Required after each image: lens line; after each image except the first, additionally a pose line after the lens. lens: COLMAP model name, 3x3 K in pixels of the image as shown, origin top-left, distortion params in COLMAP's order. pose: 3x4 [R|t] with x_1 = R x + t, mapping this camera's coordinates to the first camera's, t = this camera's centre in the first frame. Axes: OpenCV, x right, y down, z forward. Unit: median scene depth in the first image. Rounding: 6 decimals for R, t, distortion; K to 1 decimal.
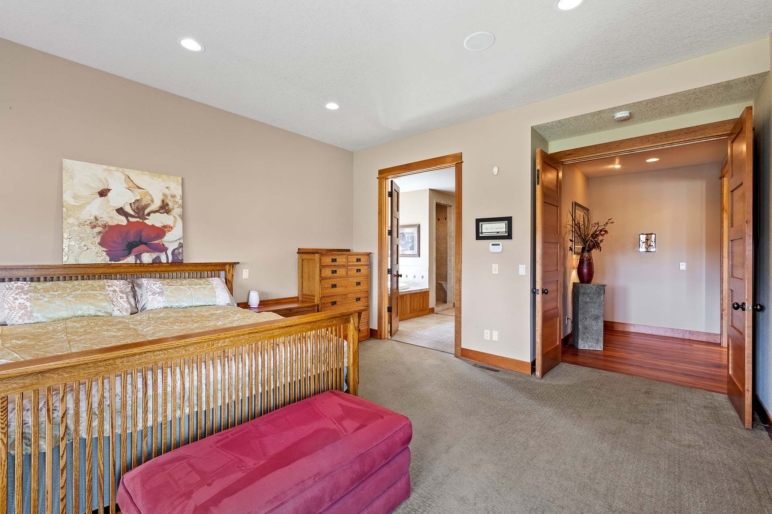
lens RADIAL K [[332.6, 0, 387.2], [0, 332.6, 254.6], [0, 0, 1]] dist [-0.001781, 0.000028]
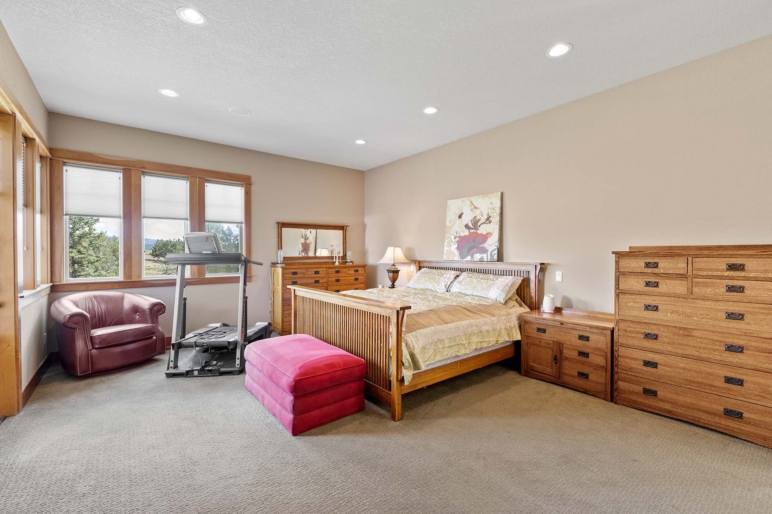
lens RADIAL K [[332.6, 0, 387.1], [0, 332.6, 256.4], [0, 0, 1]] dist [-0.001781, 0.000028]
pose [[-0.187879, 0.003228, -0.982187, 0.697207], [-0.005600, 0.999975, 0.004358, 0.001296], [0.982176, 0.006319, -0.187856, 0.861201]]
